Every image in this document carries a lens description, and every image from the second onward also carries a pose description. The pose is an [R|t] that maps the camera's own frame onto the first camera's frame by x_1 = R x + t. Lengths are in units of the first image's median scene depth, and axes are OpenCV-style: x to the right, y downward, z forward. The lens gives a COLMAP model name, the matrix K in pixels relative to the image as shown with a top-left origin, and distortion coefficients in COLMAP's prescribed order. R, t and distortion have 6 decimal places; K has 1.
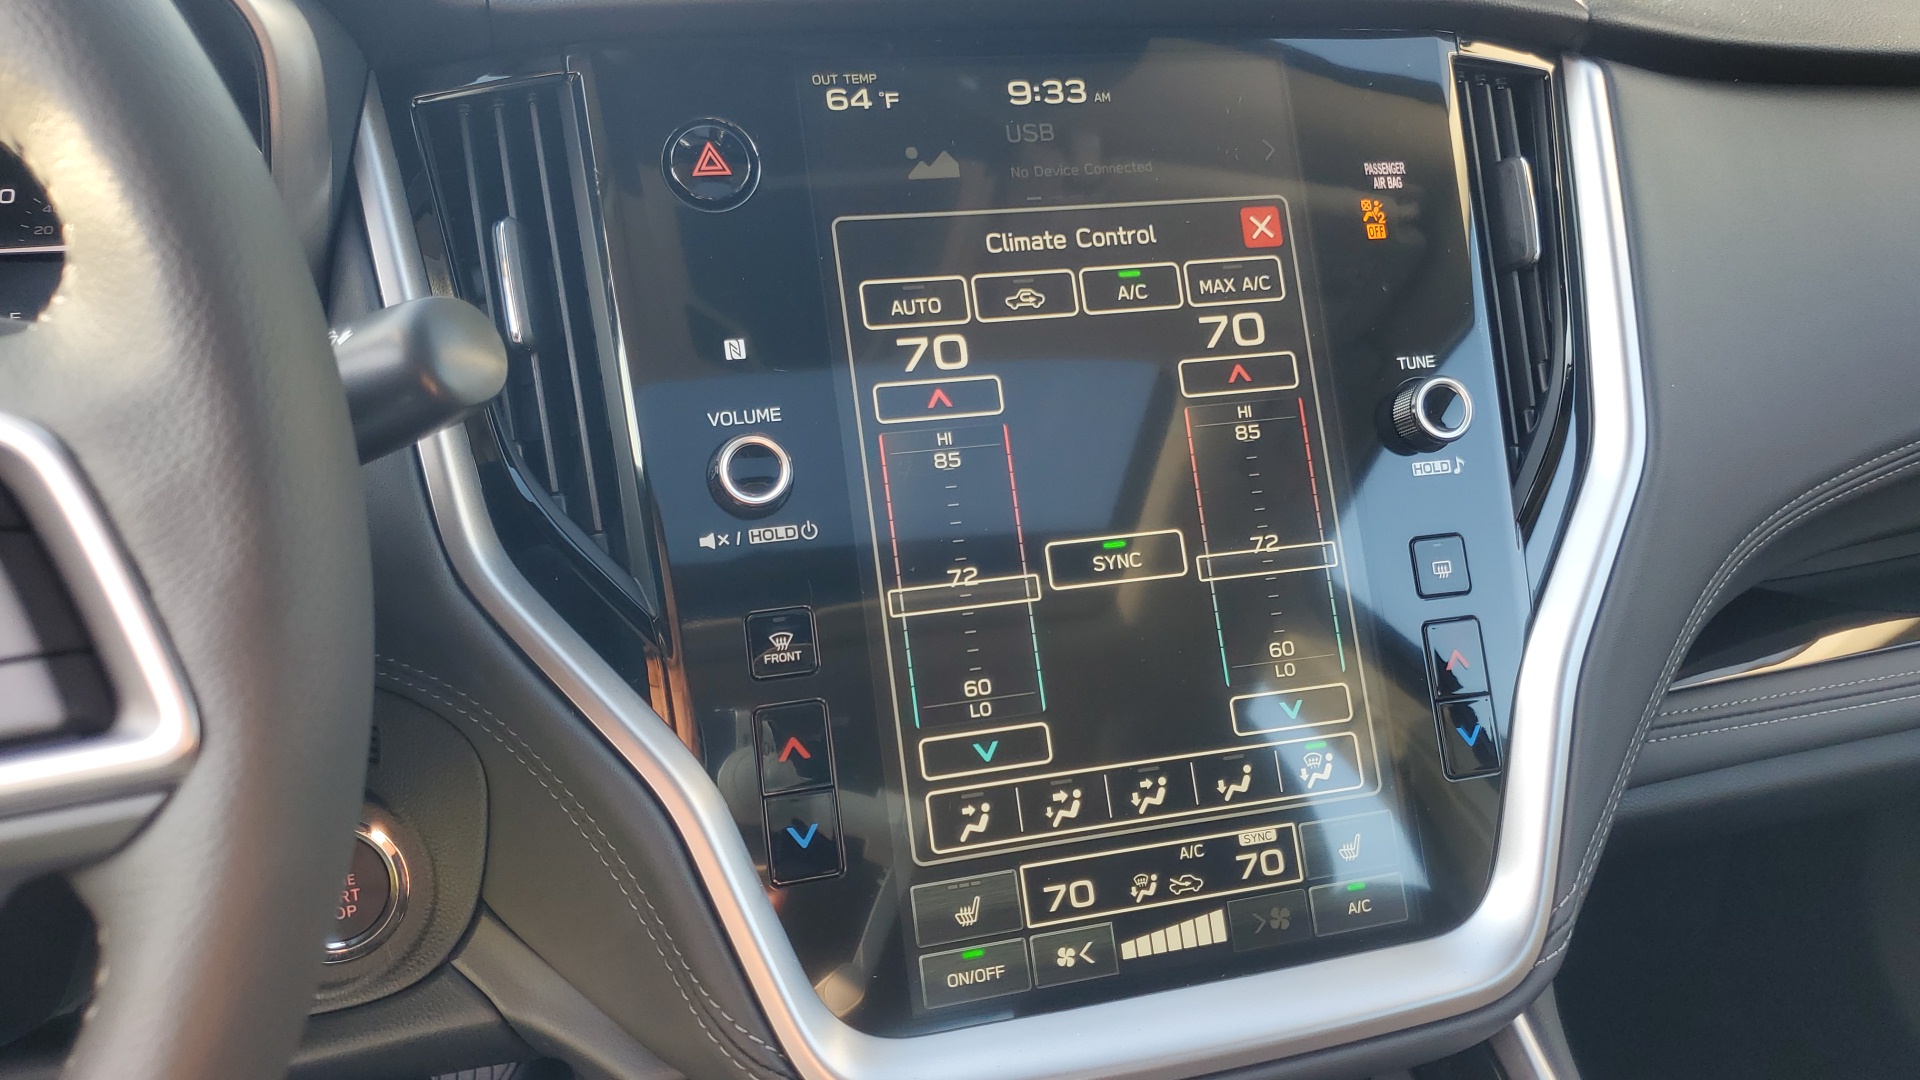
lens RADIAL K [[1485.6, 0, 960.0], [0, 1485.6, 540.0], [0, 0, 1]] dist [0.116902, -0.278807]
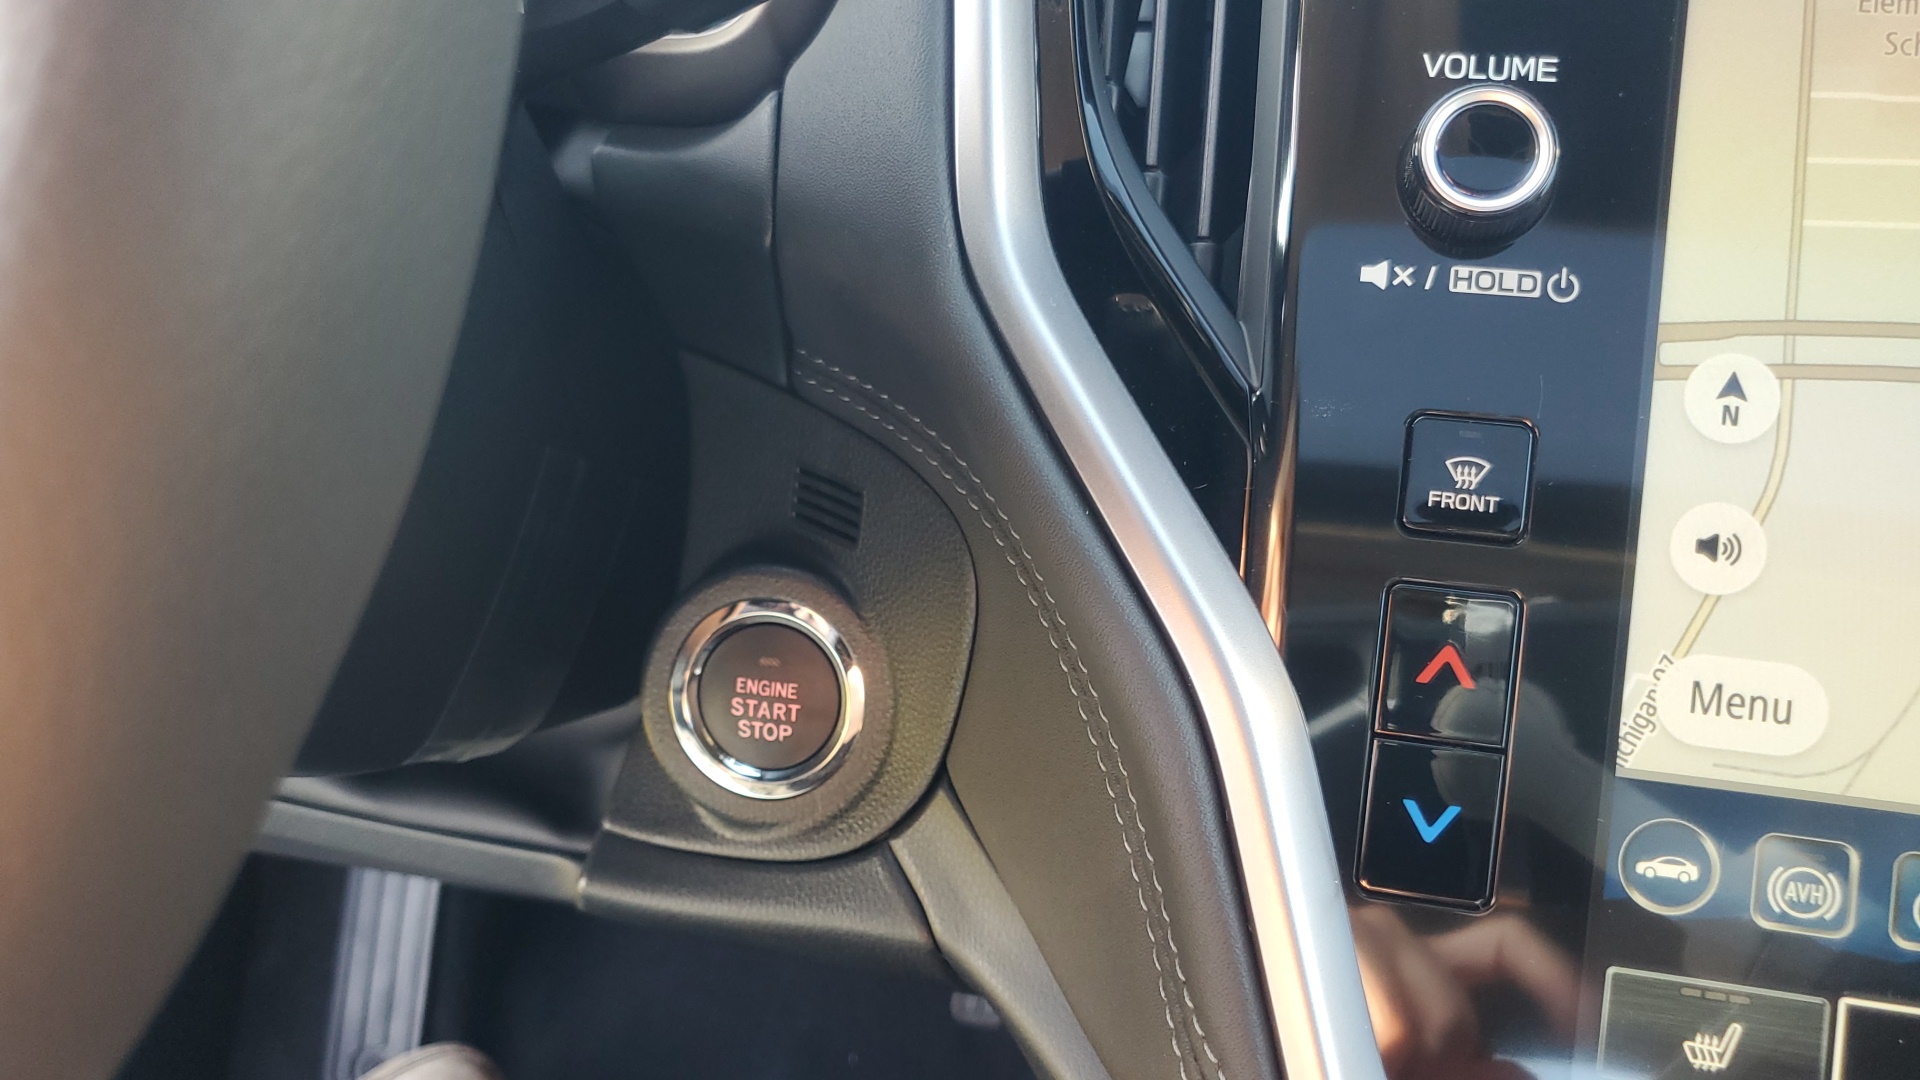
lens RADIAL K [[1497.7, 0, 986.4], [0, 1497.7, 540.3], [0, 0, 1]] dist [-0.038943, 0.061995]
pose [[0.881850, 0.214916, -0.419705, -0.038160], [-0.194249, 0.976633, 0.091958, 0.074612], [0.429661, 0.000435, 0.902990, 0.411108]]
